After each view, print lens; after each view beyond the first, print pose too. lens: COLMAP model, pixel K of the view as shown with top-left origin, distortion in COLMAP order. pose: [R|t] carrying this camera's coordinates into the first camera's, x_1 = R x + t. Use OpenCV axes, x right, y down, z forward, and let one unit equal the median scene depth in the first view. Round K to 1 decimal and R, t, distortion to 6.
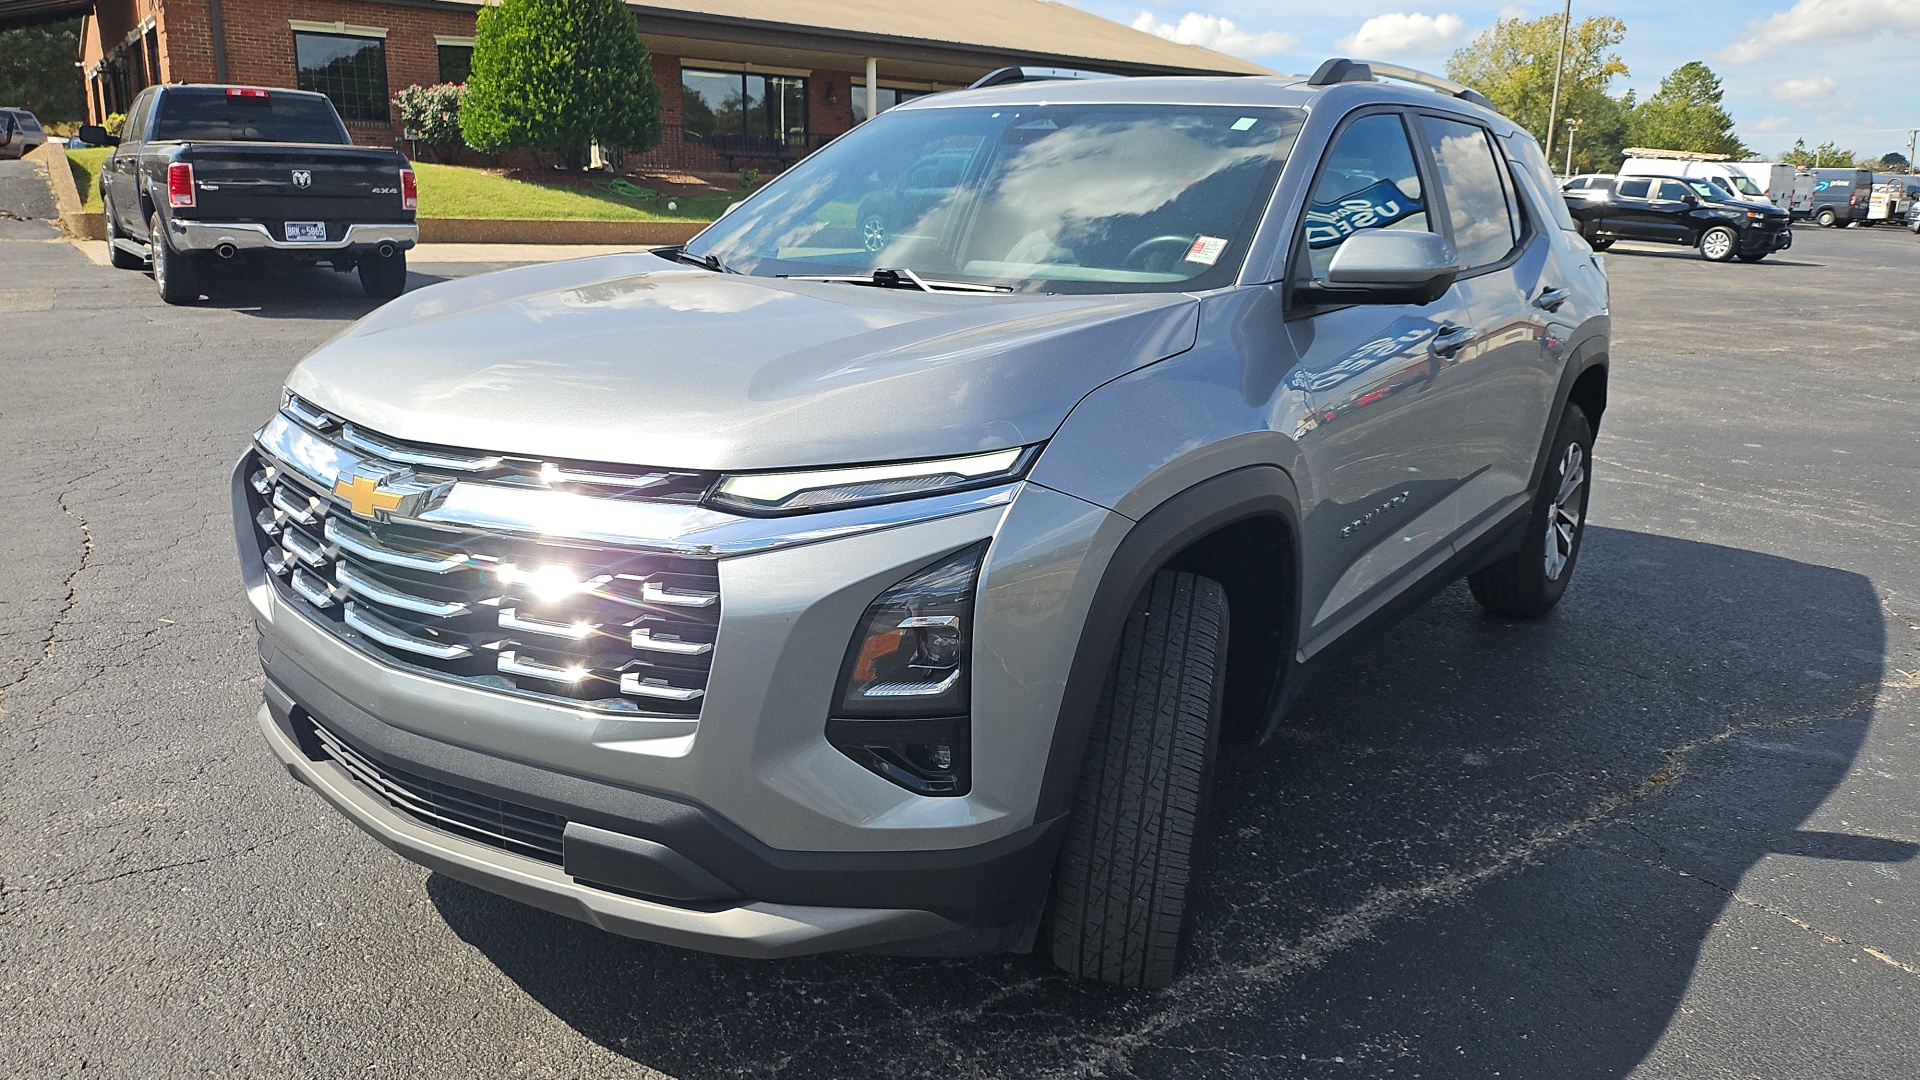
lens RADIAL K [[1362.6, 0, 963.6], [0, 1362.6, 541.5], [0, 0, 1]] dist [0.043359, -0.044818]
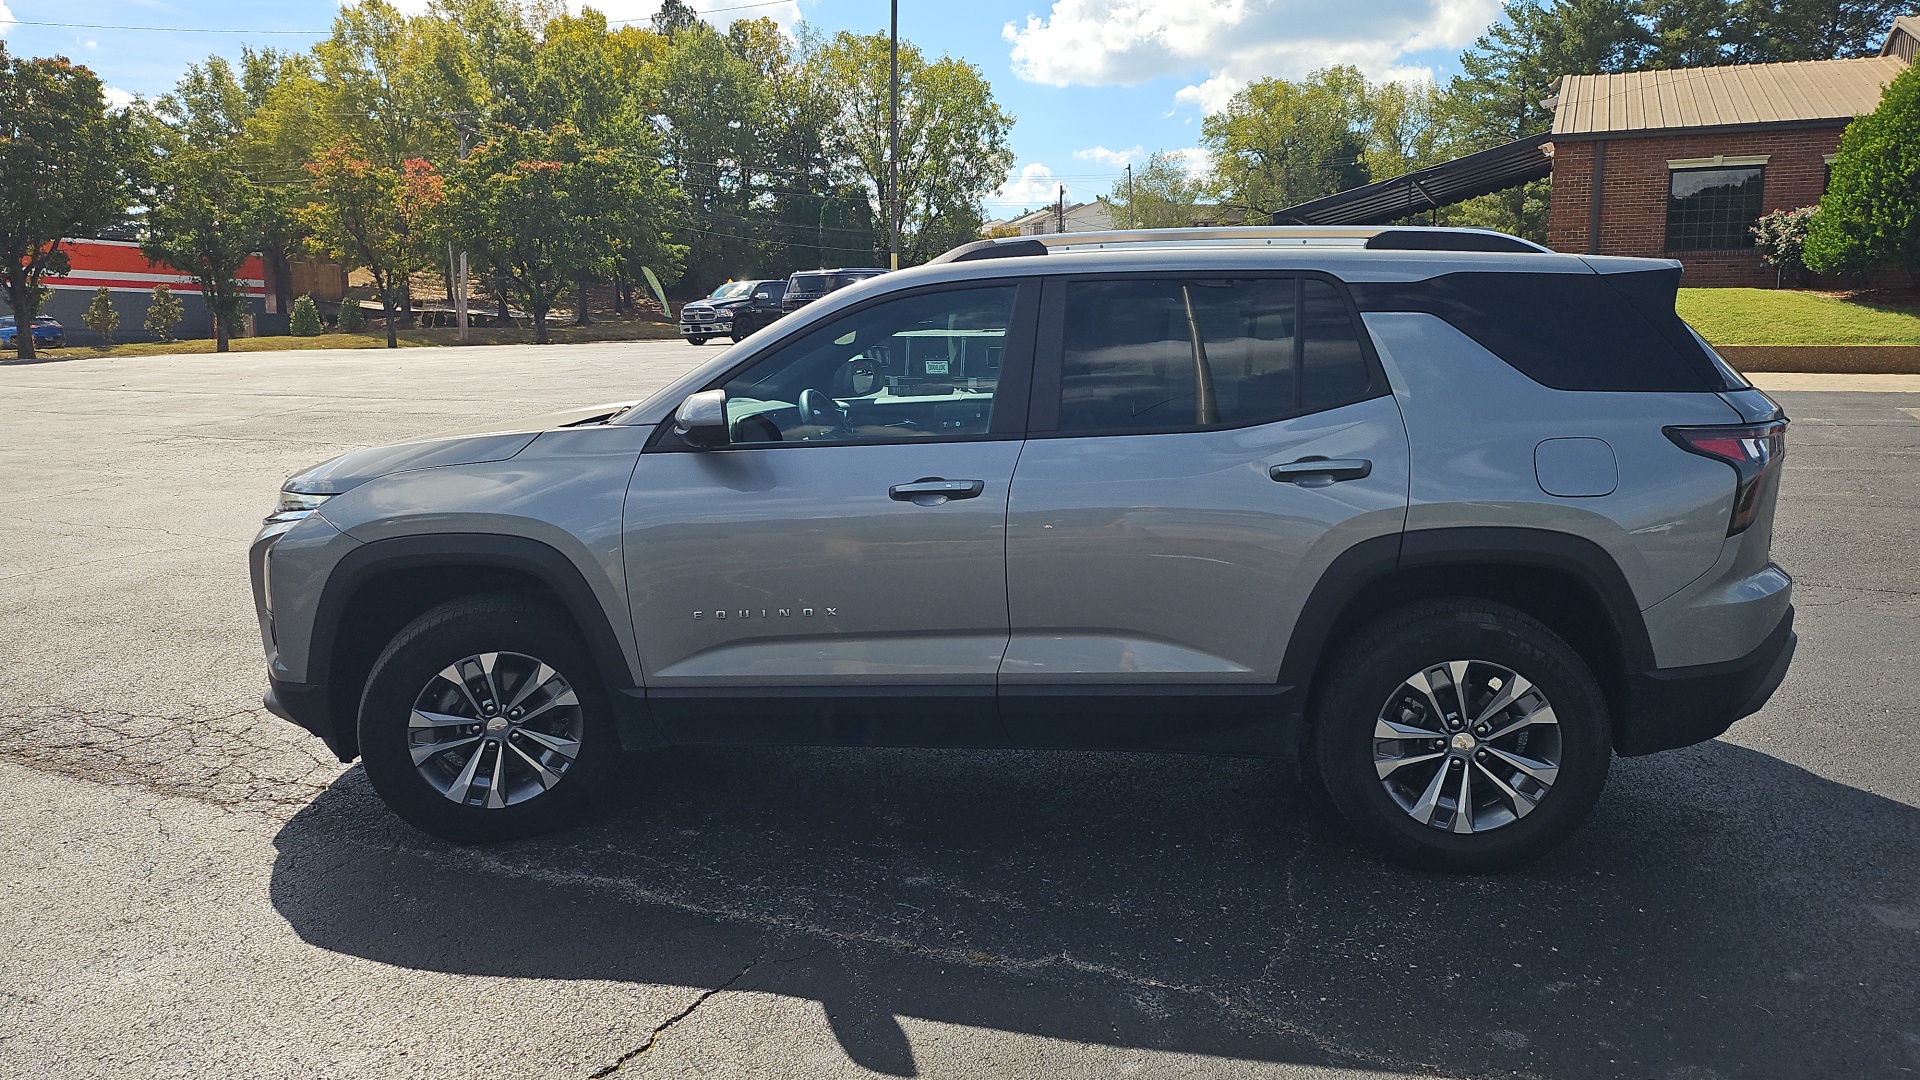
lens RADIAL K [[1362.6, 0, 969.1], [0, 1362.6, 541.8], [0, 0, 1]] dist [0.043359, -0.044818]
pose [[0.463531, 0.121307, -0.877738, 0.226579], [-0.198691, 0.979589, 0.030455, -0.022275], [0.863517, 0.160282, 0.478172, 0.092326]]
